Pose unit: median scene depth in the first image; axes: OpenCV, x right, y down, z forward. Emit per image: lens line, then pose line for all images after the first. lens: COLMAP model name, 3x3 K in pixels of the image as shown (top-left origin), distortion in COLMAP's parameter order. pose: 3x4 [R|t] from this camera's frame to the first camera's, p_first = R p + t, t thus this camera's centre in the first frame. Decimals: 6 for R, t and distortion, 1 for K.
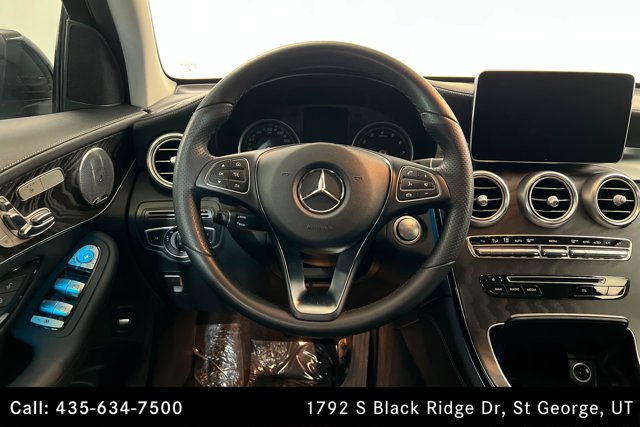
lens RADIAL K [[485.7, 0, 317.3], [0, 485.7, 215.7], [0, 0, 1]] dist [0.045481, -0.011381]
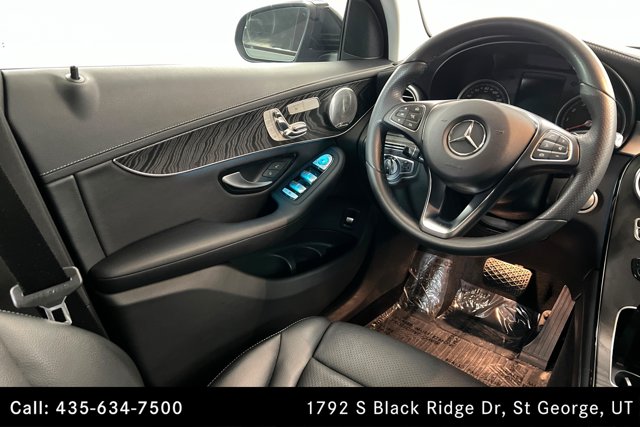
lens RADIAL K [[485.7, 0, 316.7], [0, 485.7, 223.1], [0, 0, 1]] dist [0.045481, -0.011381]
pose [[0.773575, 0.265958, -0.575194, 0.417662], [-0.211713, 0.963981, 0.160994, 0.032650], [0.597293, -0.002765, 0.802018, -0.199247]]
